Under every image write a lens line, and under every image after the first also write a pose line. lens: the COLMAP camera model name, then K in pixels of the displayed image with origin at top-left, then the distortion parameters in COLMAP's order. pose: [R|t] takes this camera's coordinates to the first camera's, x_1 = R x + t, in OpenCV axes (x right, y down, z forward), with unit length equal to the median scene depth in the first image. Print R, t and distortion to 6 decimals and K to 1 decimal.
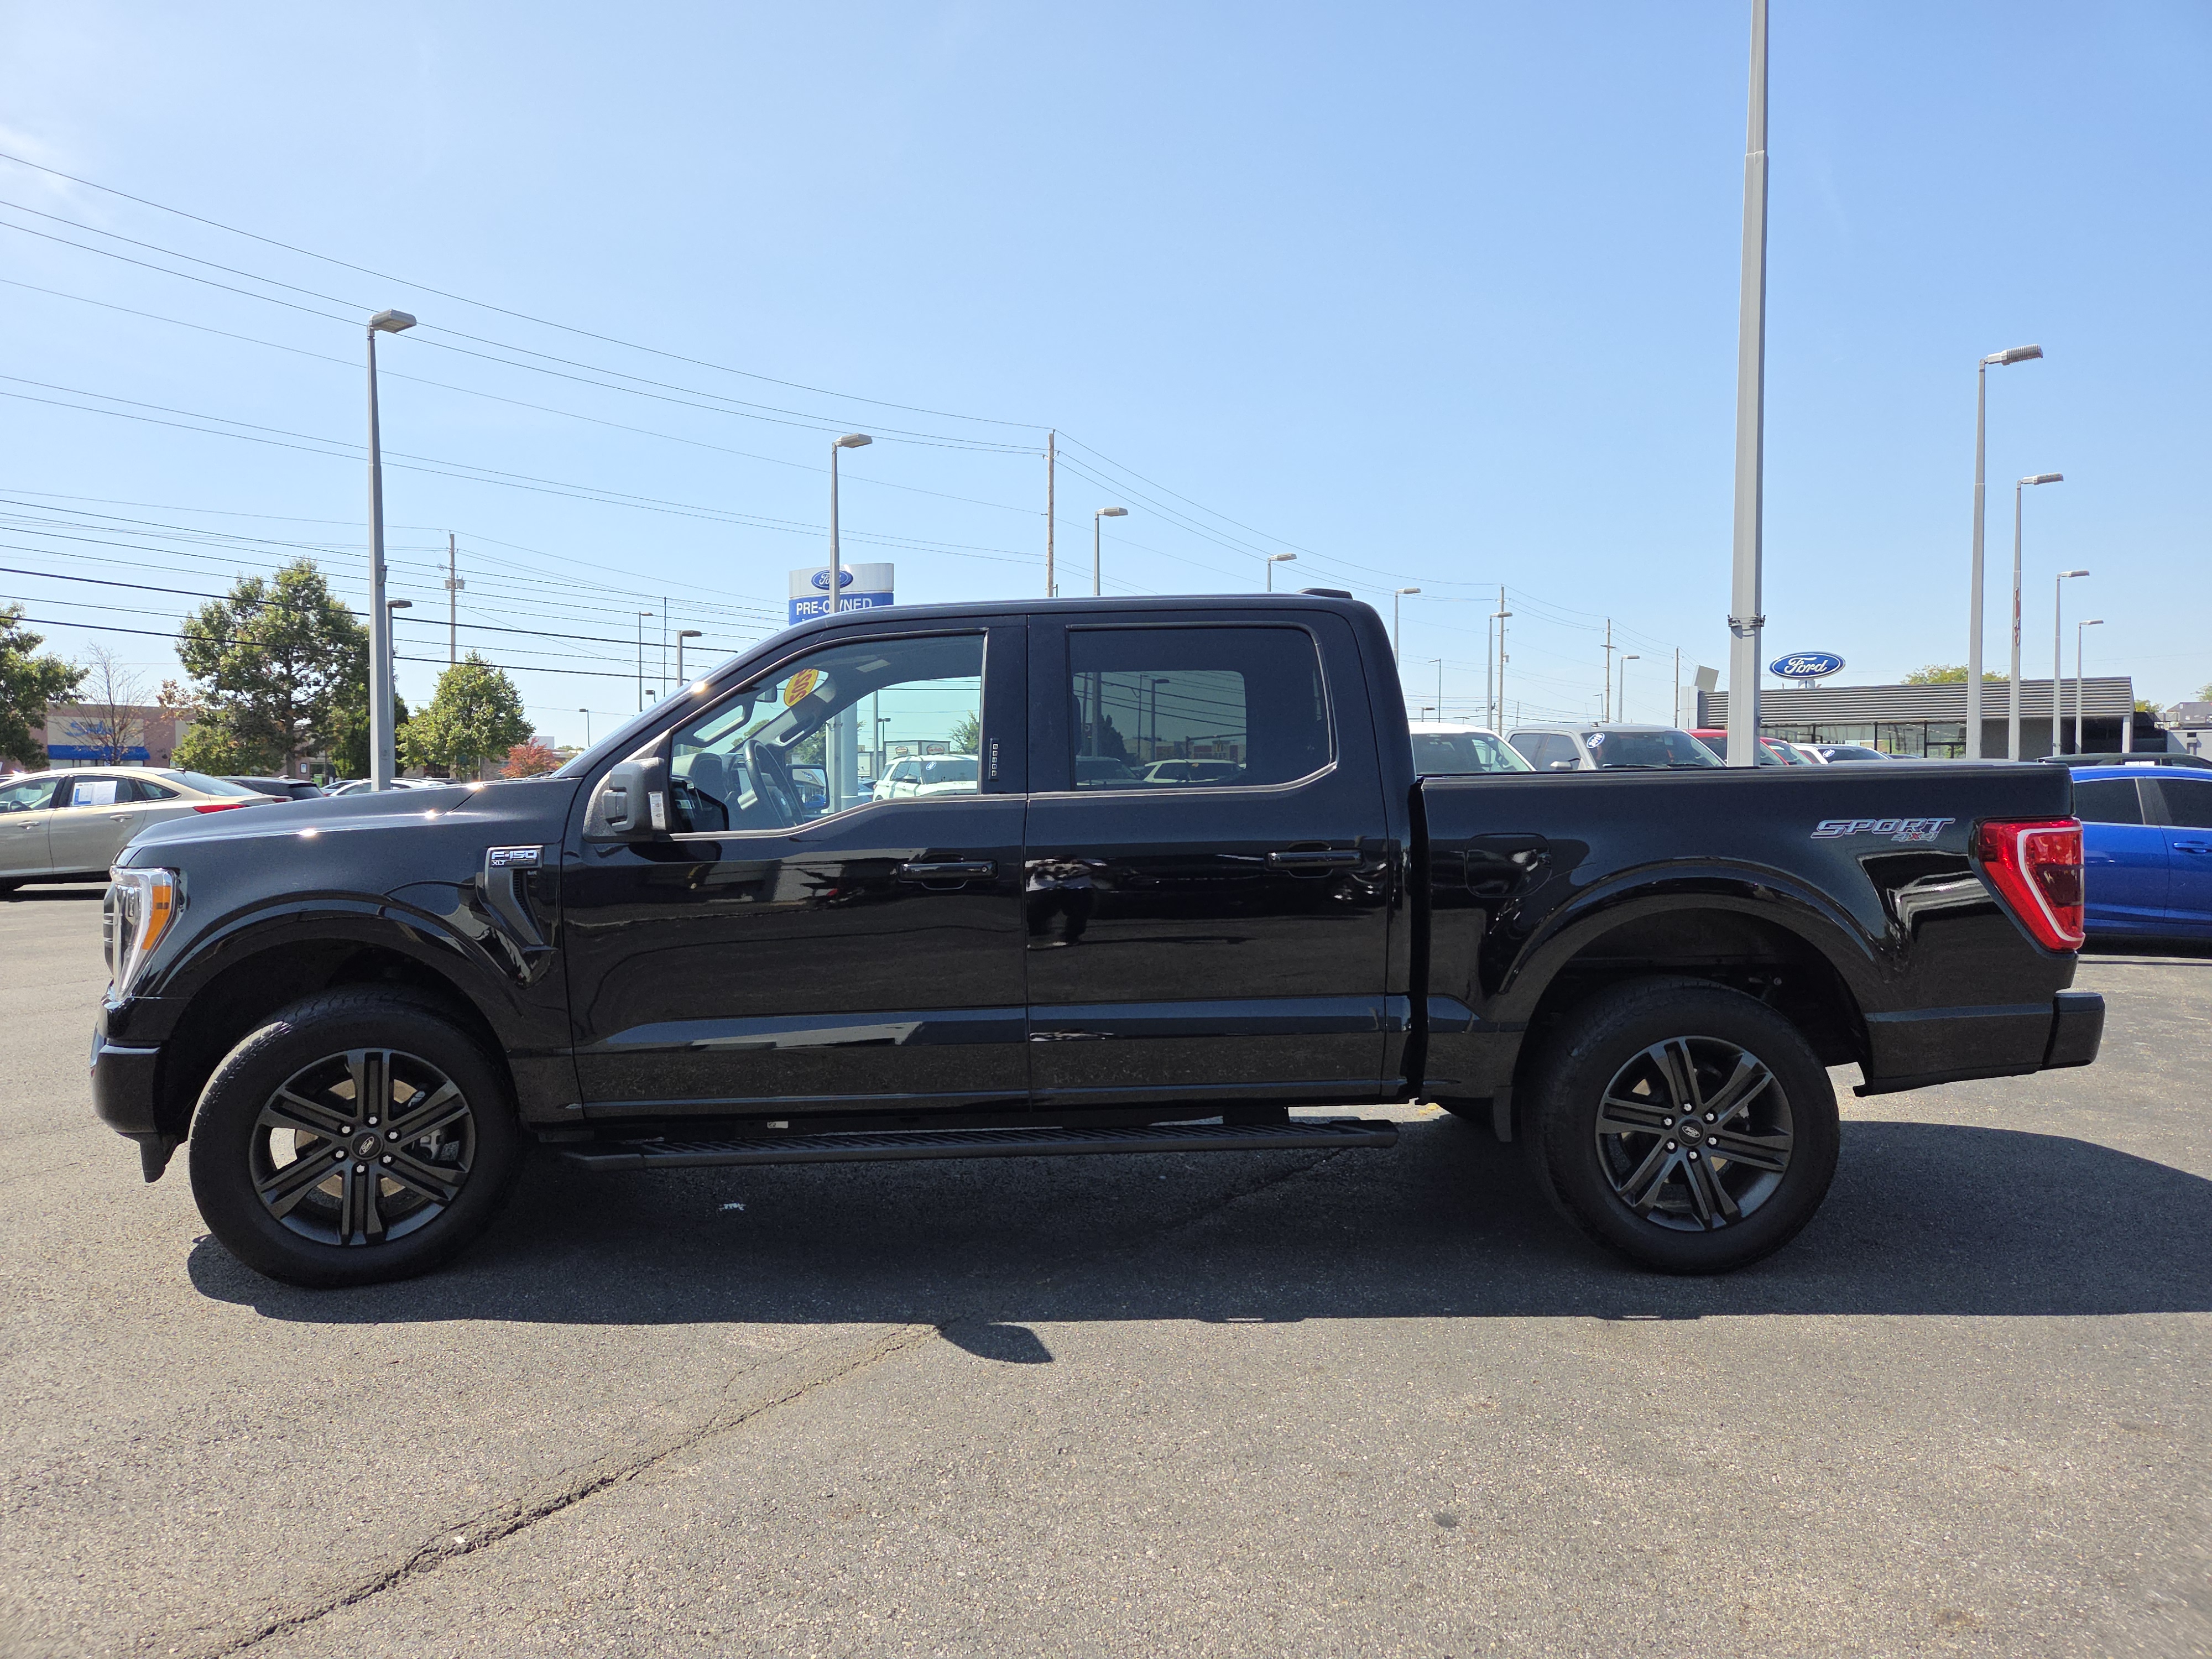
lens RADIAL K [[1490.0, 0, 1088.5], [0, 1490.0, 830.8], [0, 0, 1]] dist [0.046574, -0.041165]
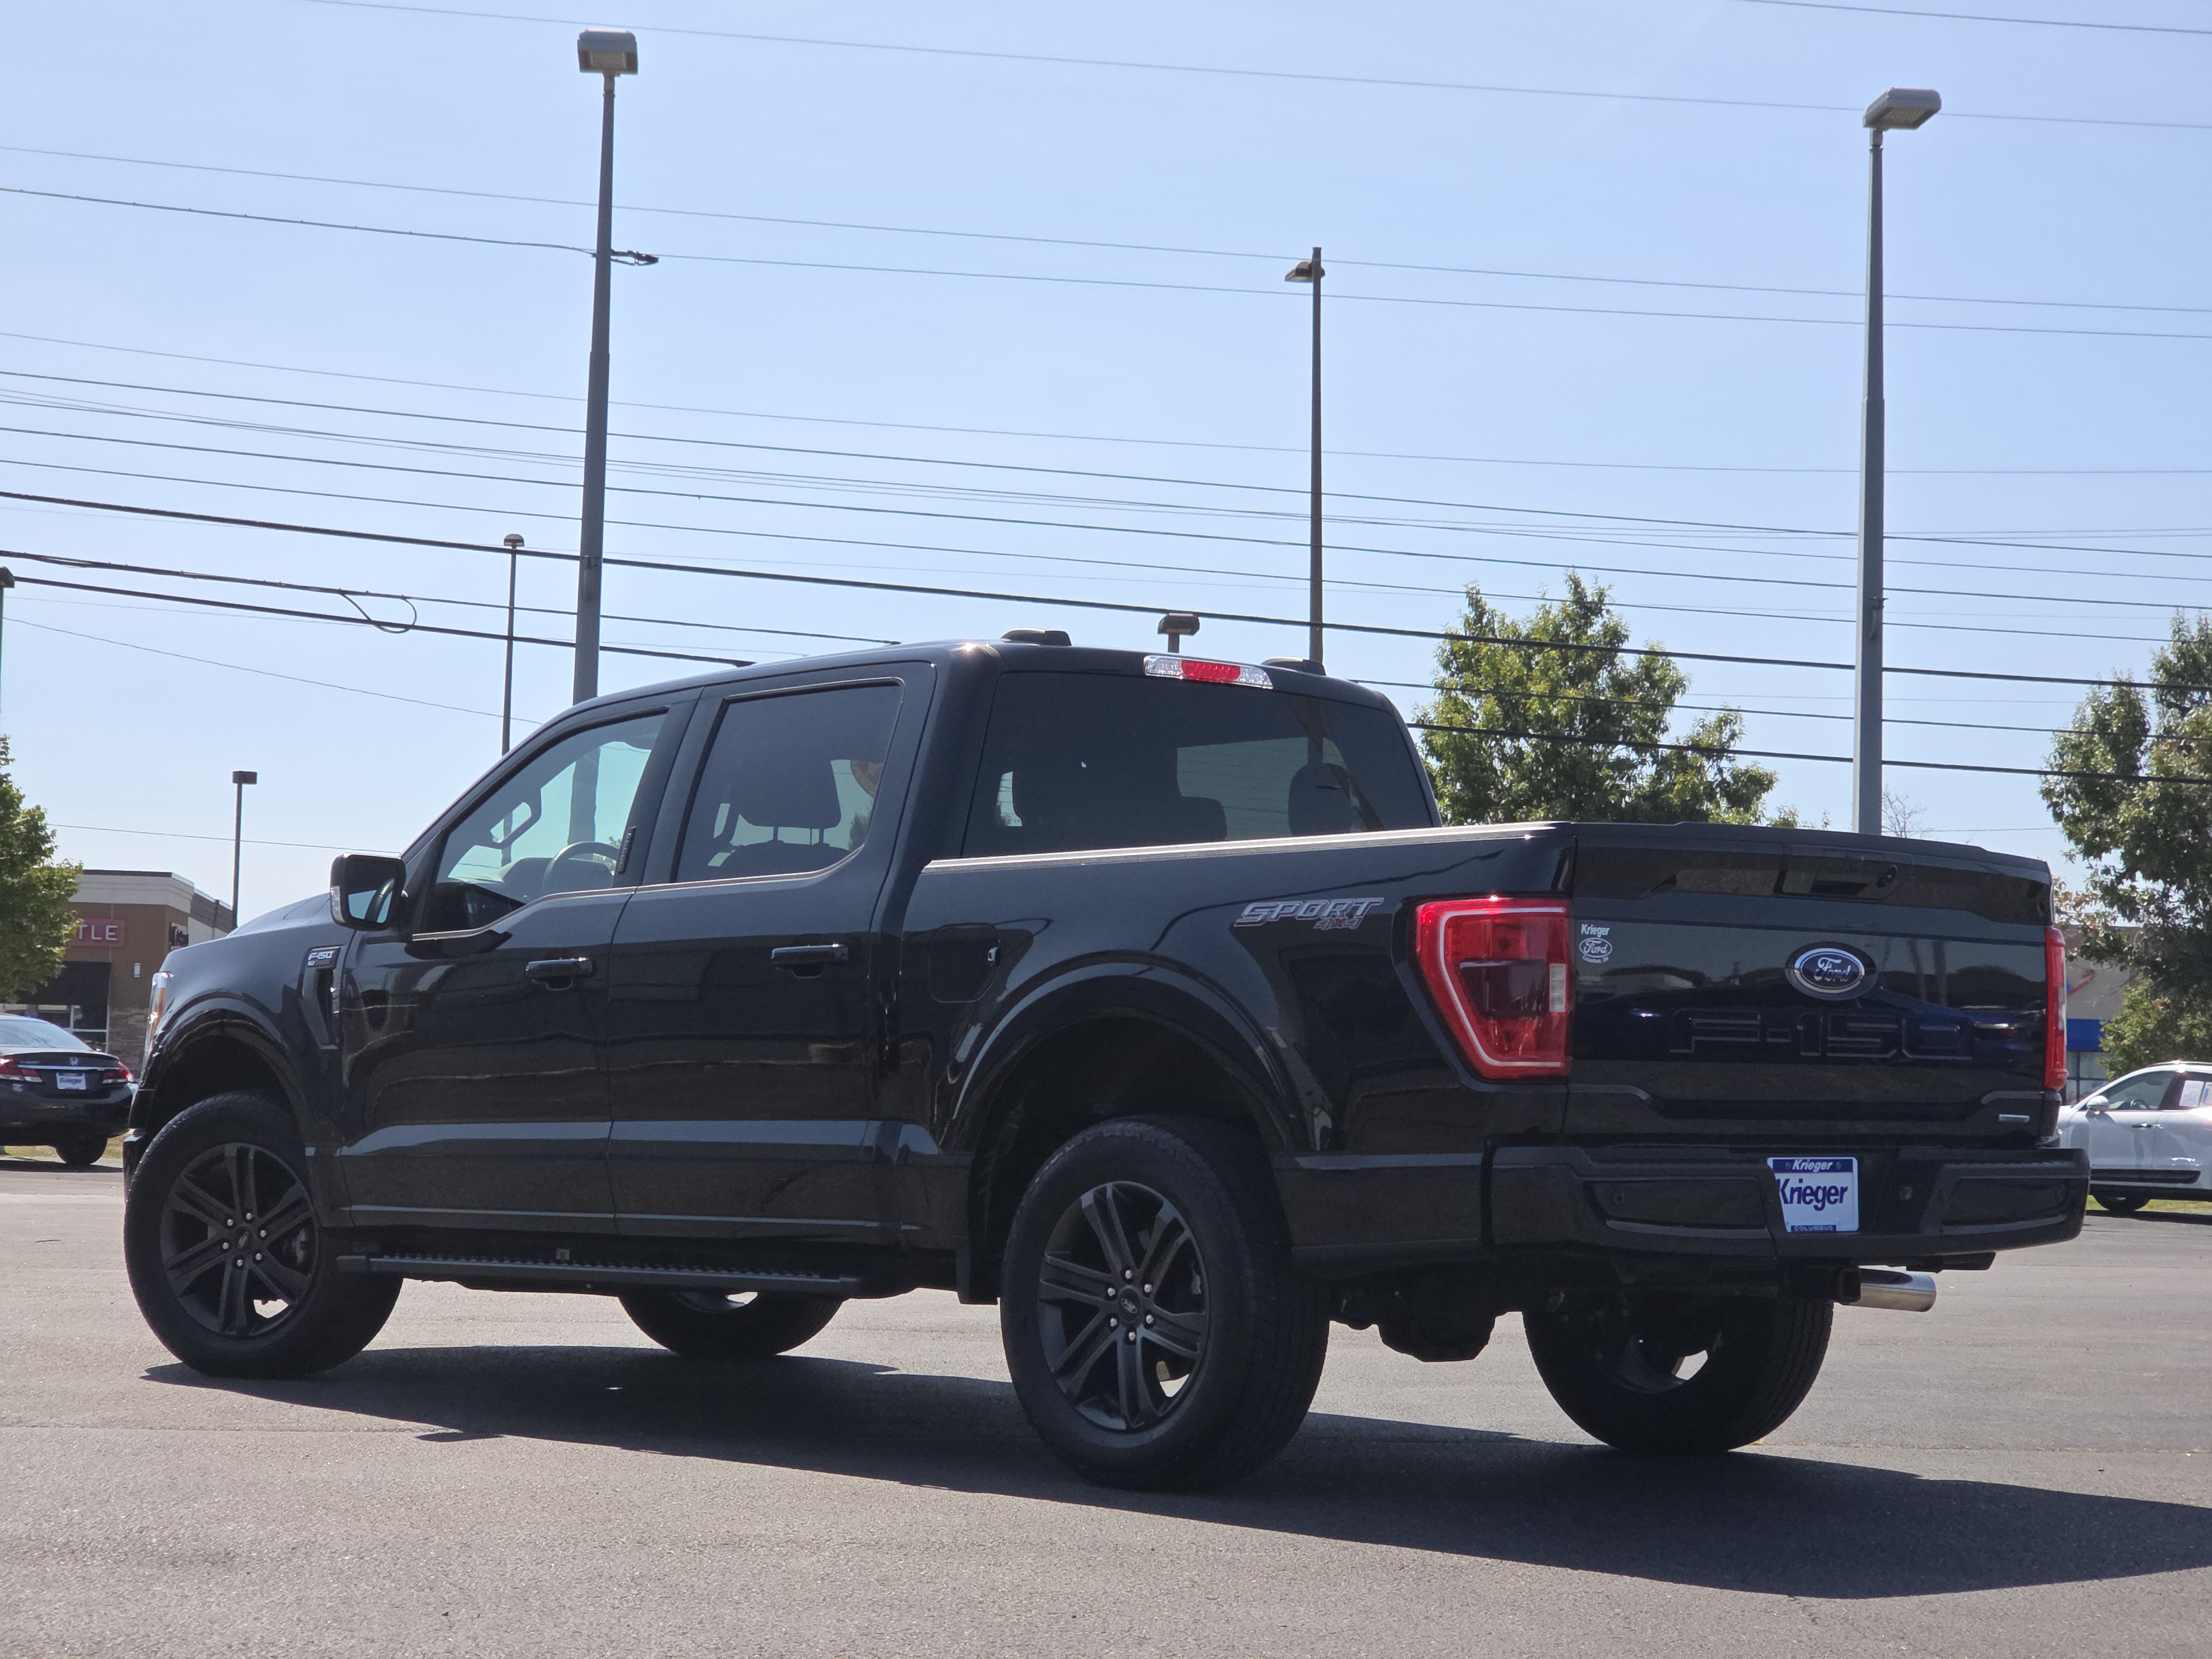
lens RADIAL K [[4254.8, 0, 1106.0], [0, 4254.8, 829.5], [0, 0, 1]] dist [-0.159716, 0.126806]
pose [[0.663987, -0.029851, -0.747148, 0.238138], [-0.049614, 0.995242, -0.083854, 0.016330], [0.746096, 0.092747, 0.659347, -0.056172]]
